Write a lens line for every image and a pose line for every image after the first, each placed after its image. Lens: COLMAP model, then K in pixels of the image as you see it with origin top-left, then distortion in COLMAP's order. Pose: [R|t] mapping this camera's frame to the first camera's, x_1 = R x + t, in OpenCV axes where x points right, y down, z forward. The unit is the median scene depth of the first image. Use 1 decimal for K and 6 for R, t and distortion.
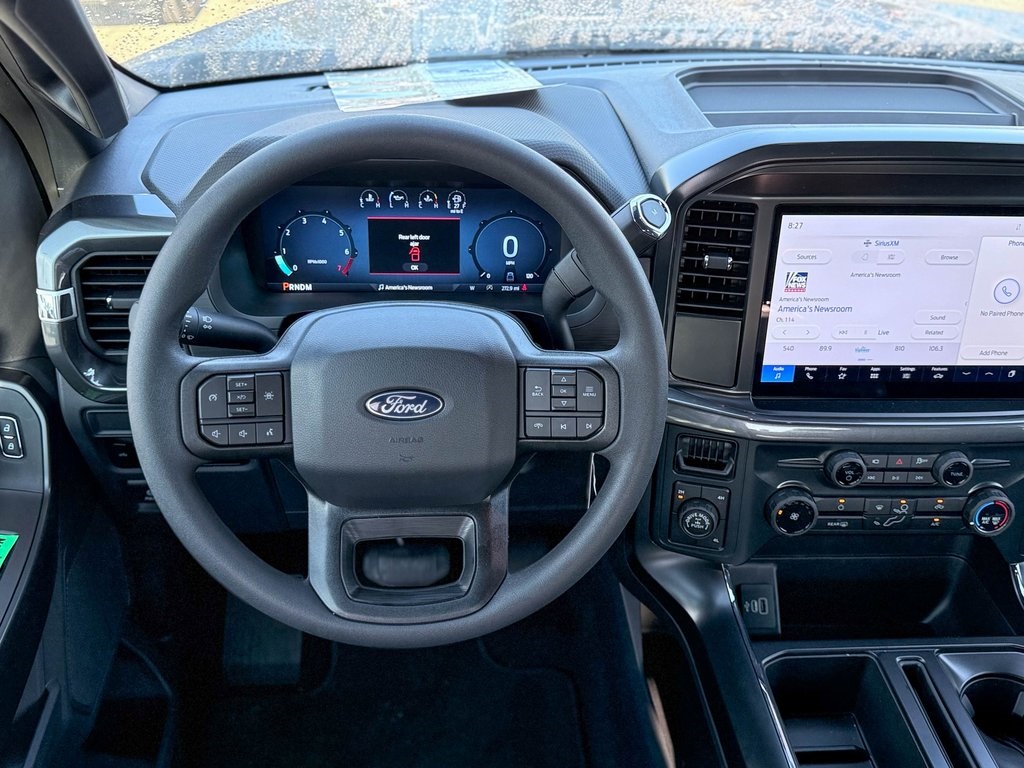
lens RADIAL K [[1043.1, 0, 510.4], [0, 1043.1, 363.4], [0, 0, 1]] dist [0.031382, 0.000000]
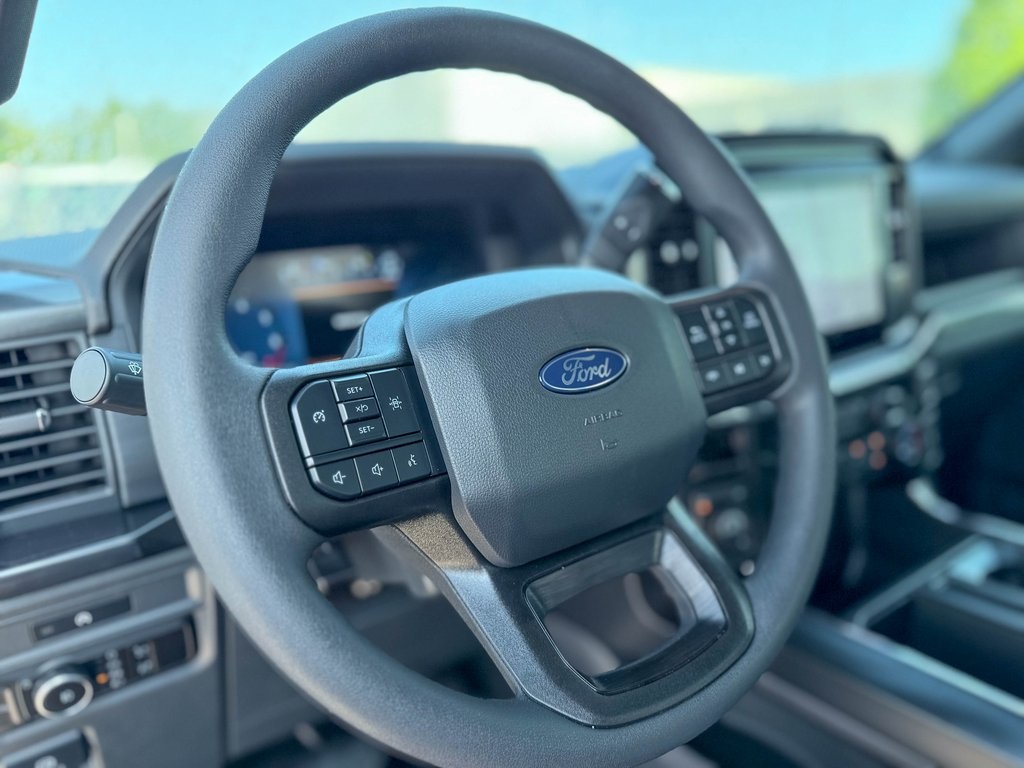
lens RADIAL K [[720.1, 0, 515.7], [0, 720.1, 351.5], [0, 0, 1]] dist [0.028283, -0.035071]
pose [[0.853780, -0.177831, 0.489321, -0.300205], [0.322955, 0.918079, -0.229850, 0.099421], [-0.408361, 0.354270, 0.841269, 0.484026]]
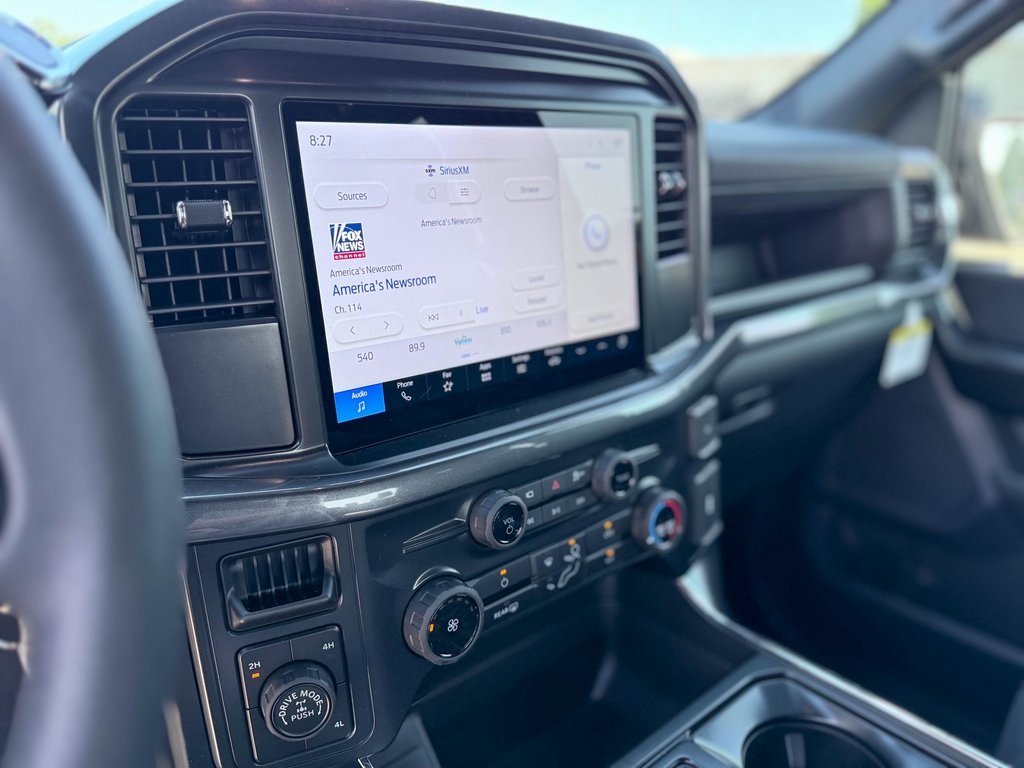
lens RADIAL K [[720.1, 0, 492.8], [0, 720.1, 376.0], [0, 0, 1]] dist [0.028283, -0.035071]
pose [[0.804962, -0.203451, 0.557354, 0.088920], [0.326141, 0.936451, -0.129198, 0.074899], [-0.495649, 0.285775, 0.820161, 0.618630]]
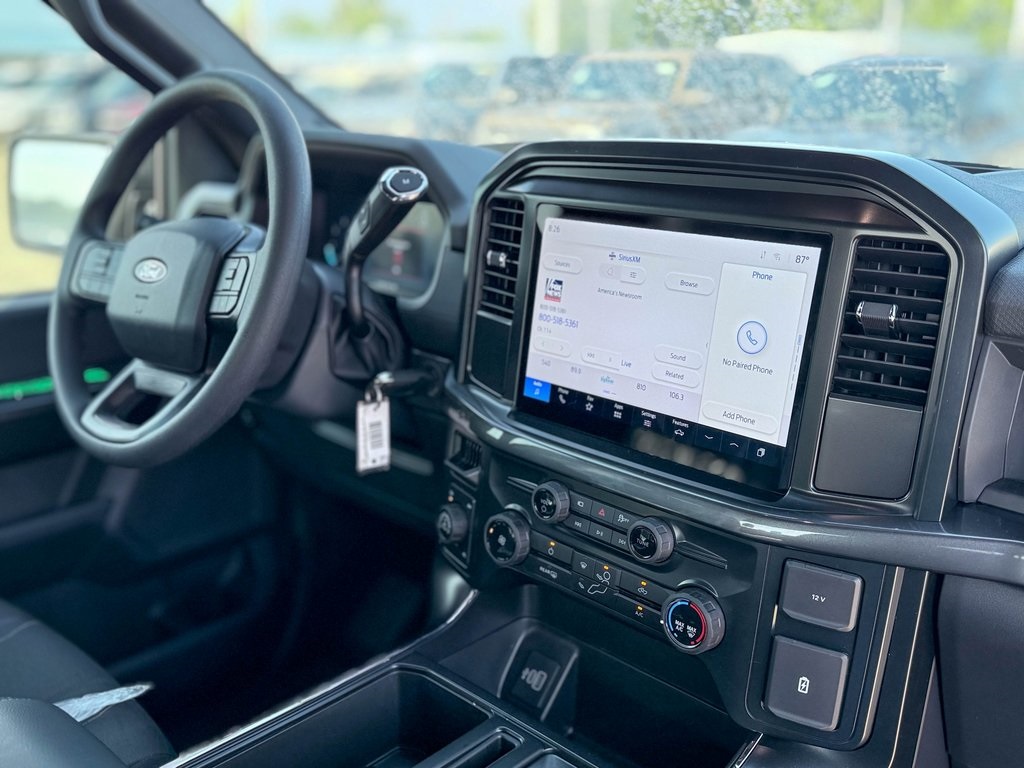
lens RADIAL K [[934.3, 0, 511.3], [0, 934.3, 376.8], [0, 0, 1]] dist [0.039389, 0.000000]
pose [[0.688179, 0.181322, -0.702519, 0.846475], [-0.371036, 0.920030, -0.126000, 0.117043], [0.623492, 0.347370, 0.700423, 0.384074]]
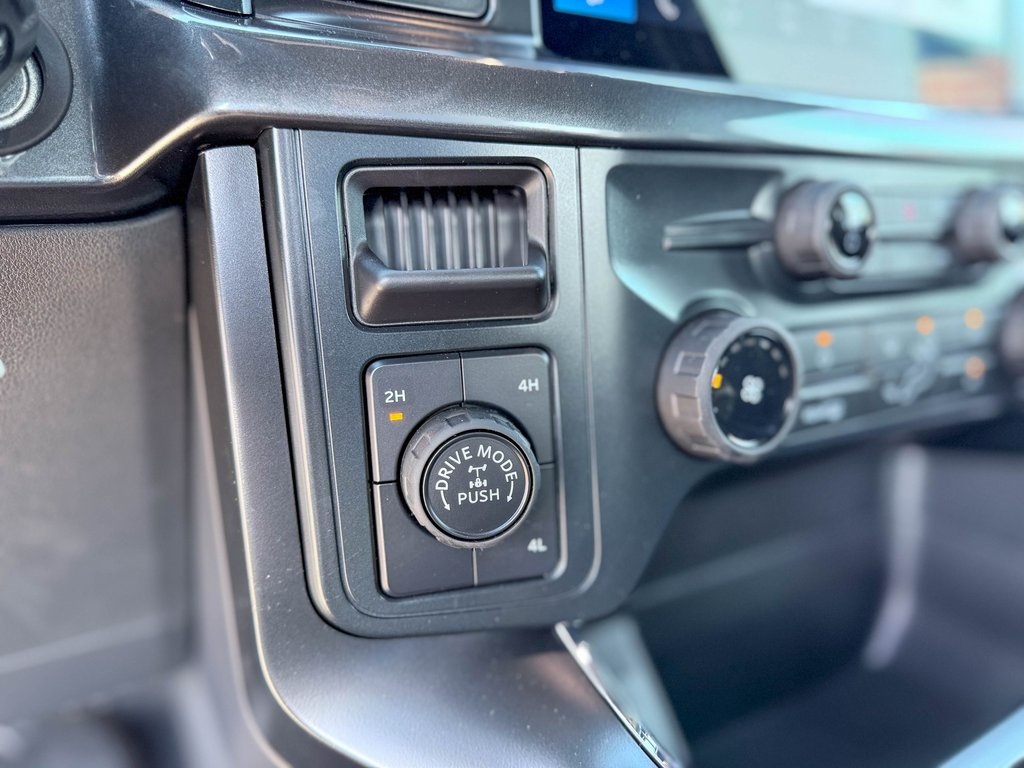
lens RADIAL K [[720.1, 0, 502.9], [0, 720.1, 375.4], [0, 0, 1]] dist [0.028283, -0.035071]
pose [[0.889777, -0.135126, 0.435933, 0.109153], [0.255237, 0.939161, -0.229849, 0.177576], [-0.378353, 0.315780, 0.870133, 0.850780]]
